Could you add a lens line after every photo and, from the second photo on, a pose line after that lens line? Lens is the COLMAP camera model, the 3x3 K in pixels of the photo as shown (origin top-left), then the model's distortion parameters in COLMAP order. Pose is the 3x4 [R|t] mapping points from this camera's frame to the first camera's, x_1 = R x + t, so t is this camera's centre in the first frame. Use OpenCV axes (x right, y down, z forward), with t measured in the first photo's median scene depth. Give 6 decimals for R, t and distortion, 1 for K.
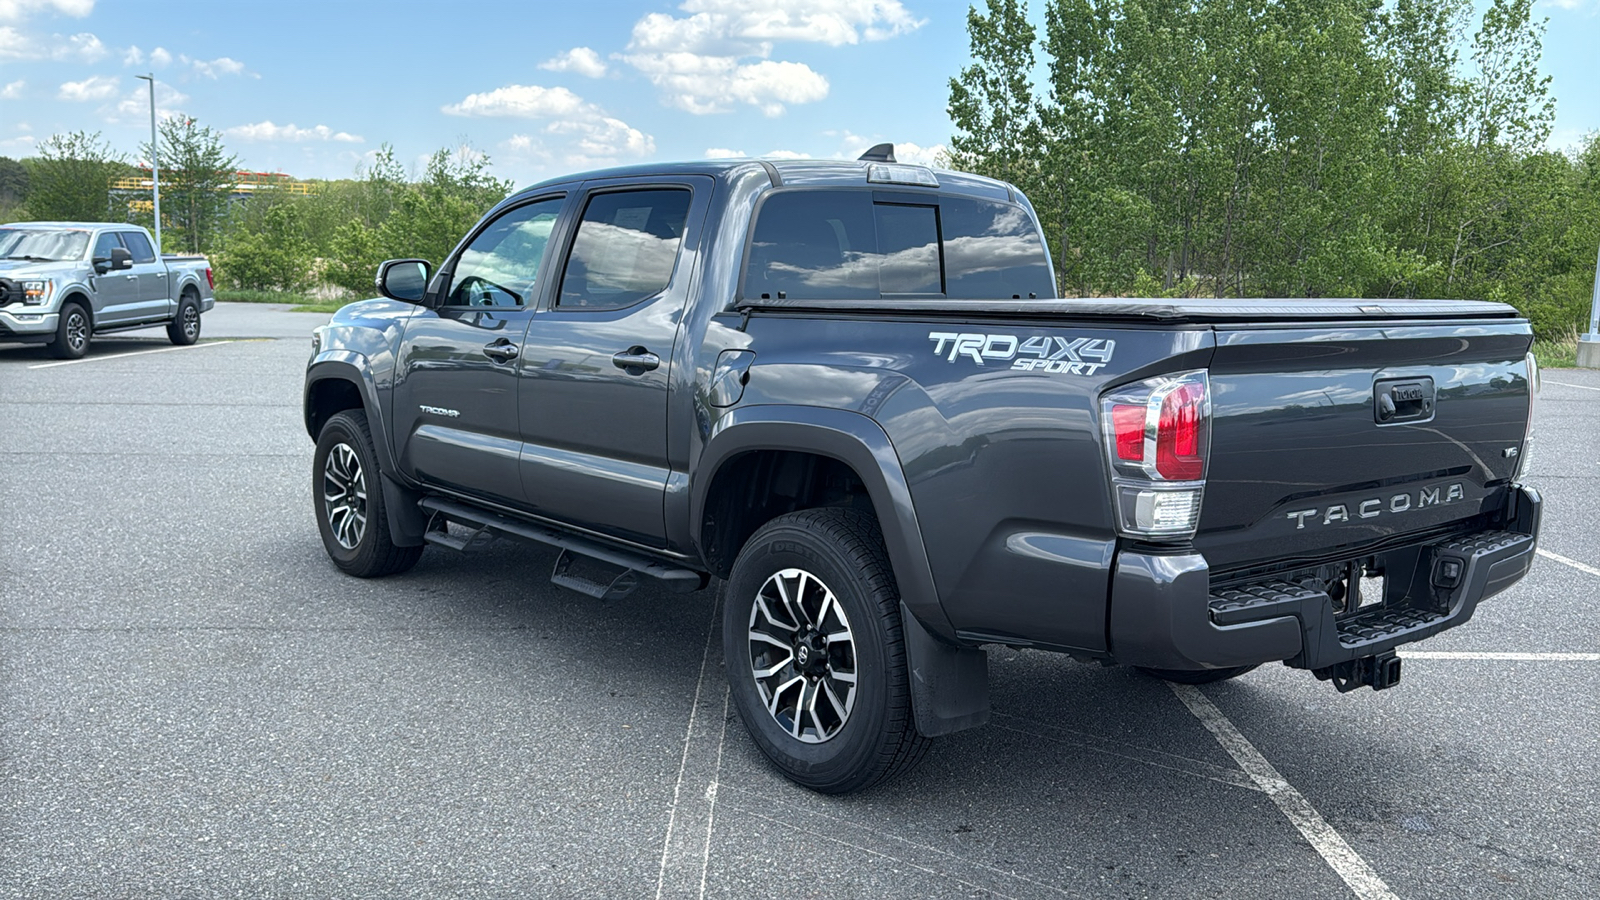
lens RADIAL K [[1361.7, 0, 840.5], [0, 1361.7, 448.0], [0, 0, 1]] dist [0.131755, -0.219407]
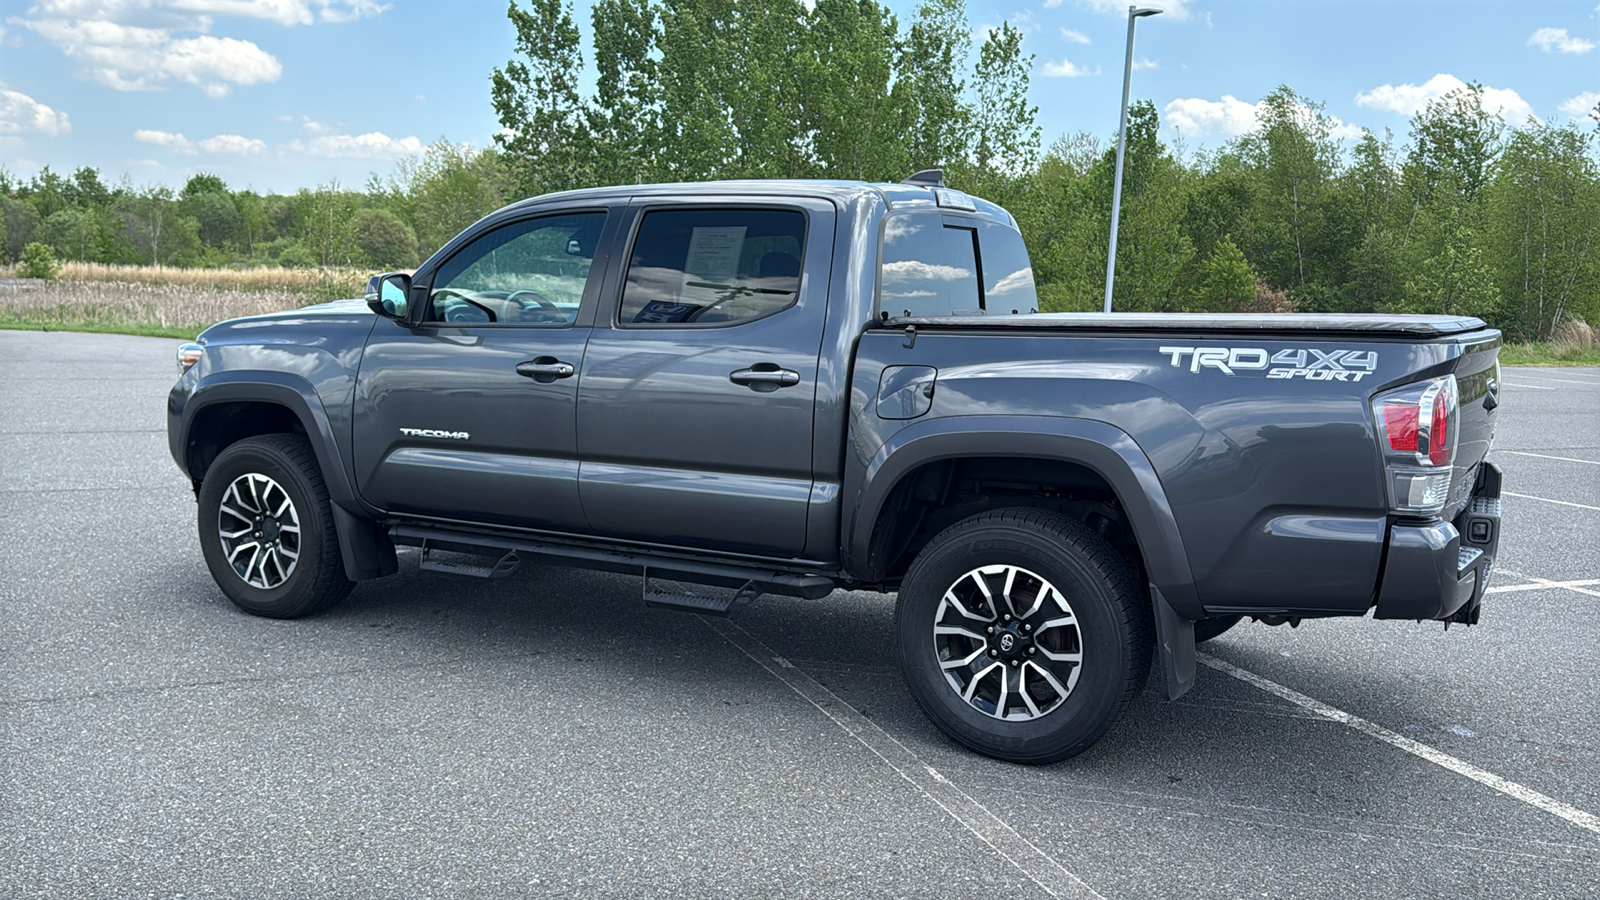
lens RADIAL K [[1360.7, 0, 840.6], [0, 1360.7, 473.6], [0, 0, 1]] dist [0.136014, -0.232110]
pose [[0.934084, -0.046212, 0.354049, -0.495970], [0.040317, 0.998898, 0.024012, -0.014562], [-0.354769, -0.008155, 0.934919, 0.020666]]
